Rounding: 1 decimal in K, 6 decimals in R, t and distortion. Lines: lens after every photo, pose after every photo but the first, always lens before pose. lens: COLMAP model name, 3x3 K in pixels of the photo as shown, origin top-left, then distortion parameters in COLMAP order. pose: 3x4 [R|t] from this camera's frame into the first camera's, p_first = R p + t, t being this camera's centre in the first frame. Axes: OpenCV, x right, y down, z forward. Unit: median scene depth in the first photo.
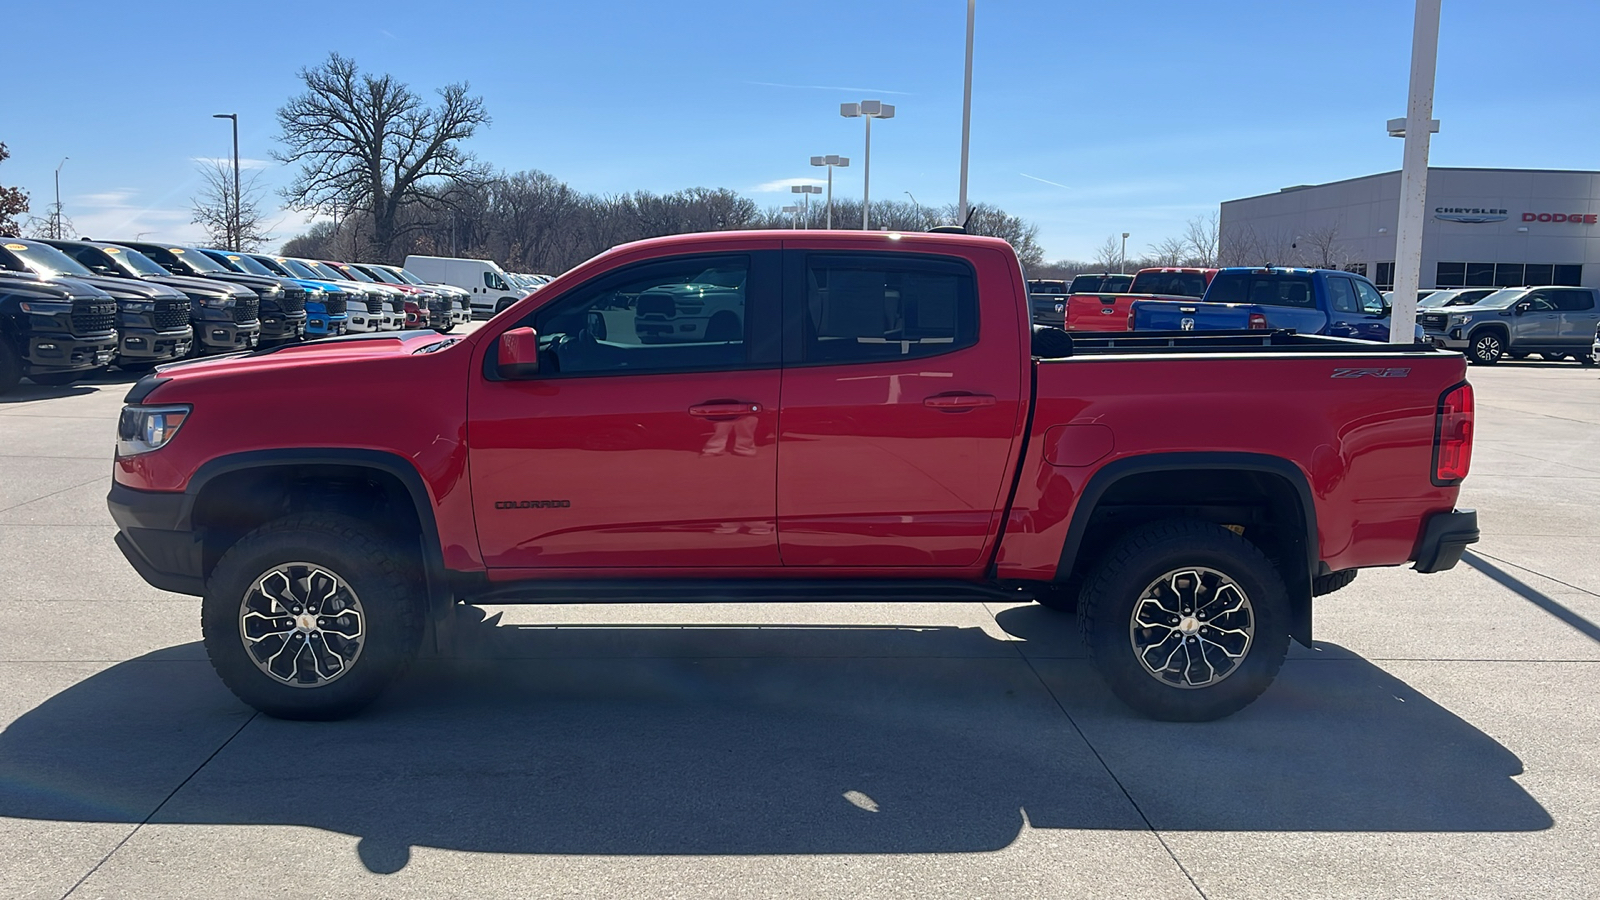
lens RADIAL K [[1387.0, 0, 801.7], [0, 1387.0, 459.8], [0, 0, 1]] dist [0.041226, -0.020318]
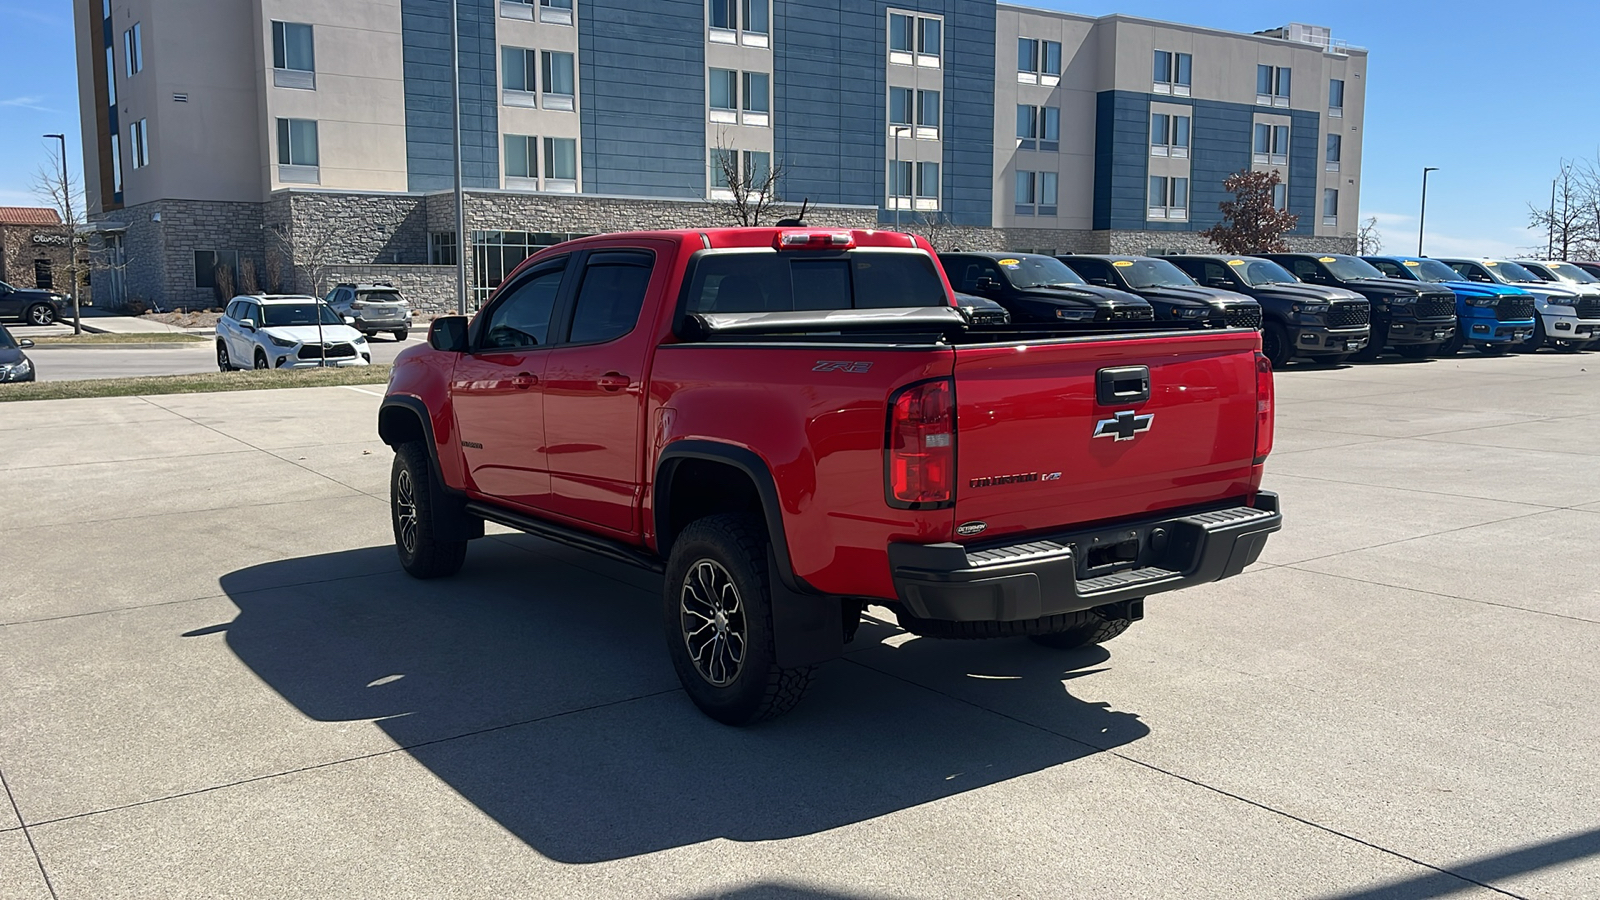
lens RADIAL K [[1387.0, 0, 800.1], [0, 1387.0, 458.9], [0, 0, 1]] dist [0.041226, -0.020318]
pose [[0.535327, 0.080868, -0.840765, 1.123065], [-0.087747, 0.995345, 0.039866, -0.036711], [0.840075, 0.052433, 0.539931, 0.526653]]
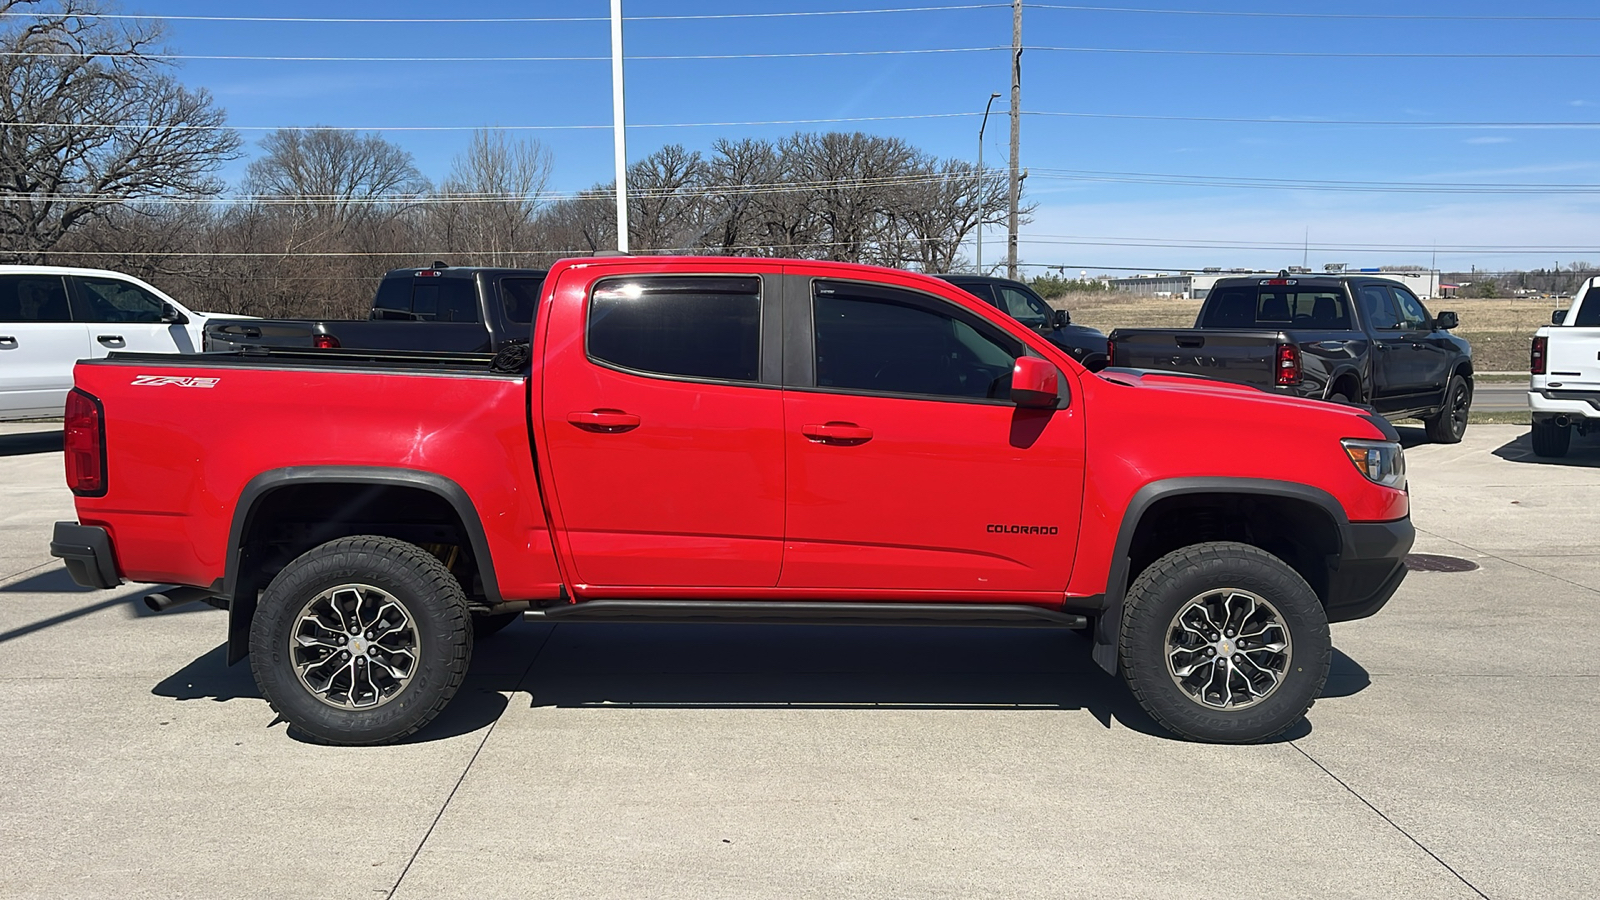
lens RADIAL K [[1387.0, 0, 806.3], [0, 1387.0, 444.7], [0, 0, 1]] dist [0.041226, -0.020318]
pose [[-0.999591, -0.028589, 0.001129, -0.043993], [-0.027617, 0.974426, 0.223005, -0.292373], [-0.007476, 0.222882, -0.974817, 2.282676]]
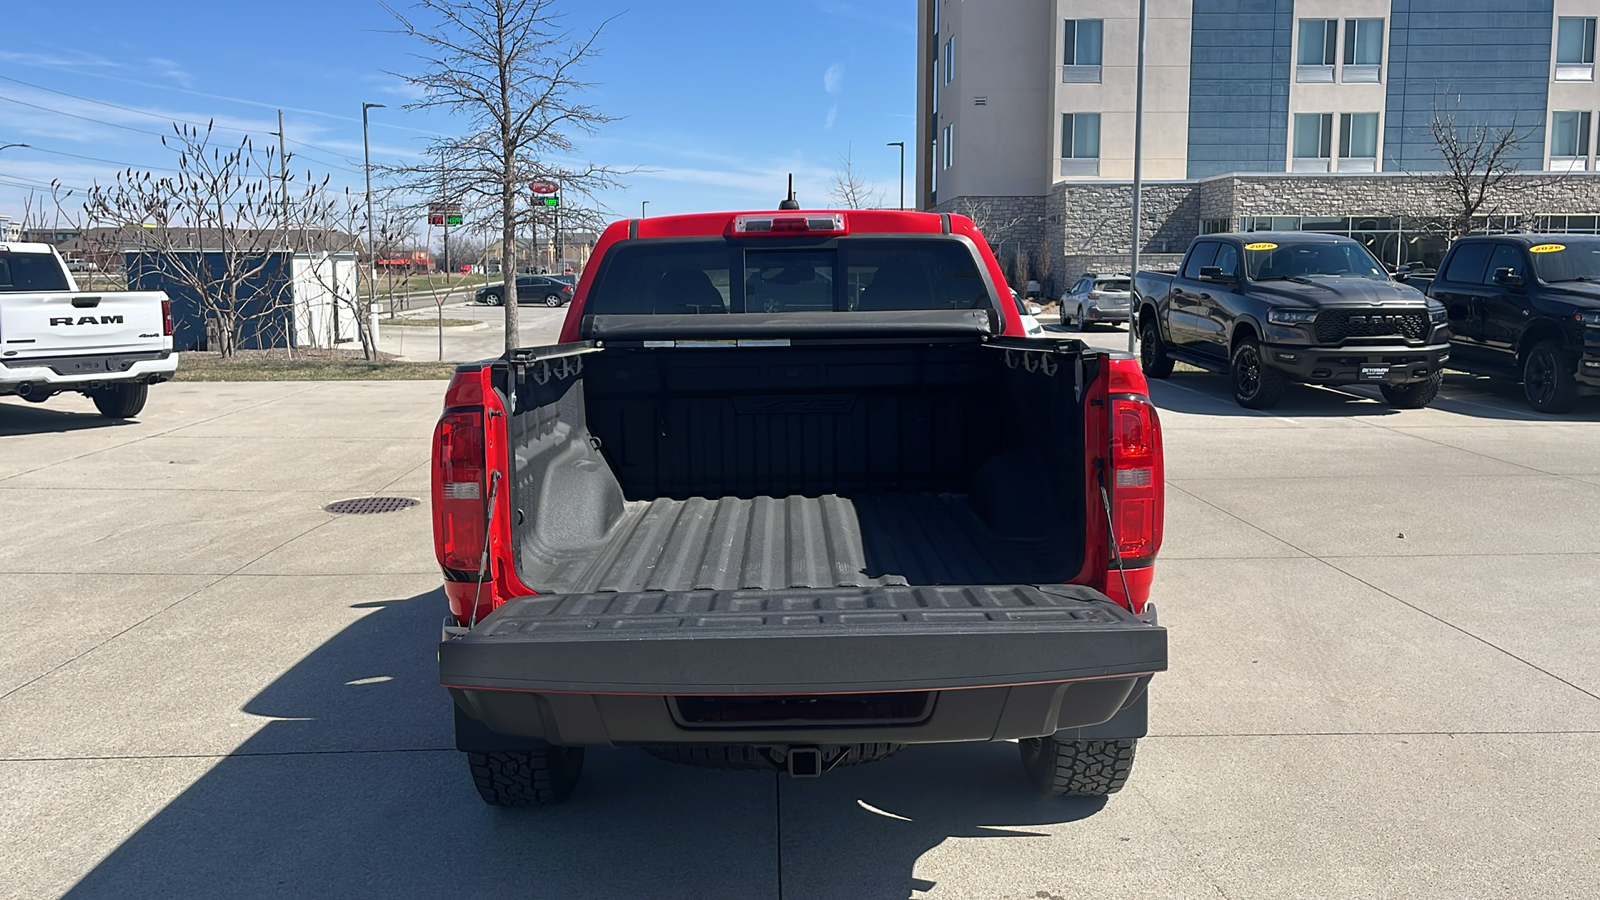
lens RADIAL K [[1387.0, 0, 790.9], [0, 1387.0, 444.2], [0, 0, 1]] dist [0.041226, -0.020318]
pose [[-0.036451, 0.097653, -0.994553, 1.087830], [-0.119358, 0.987665, 0.101351, -0.121198], [0.992182, 0.122403, -0.024346, 1.183865]]
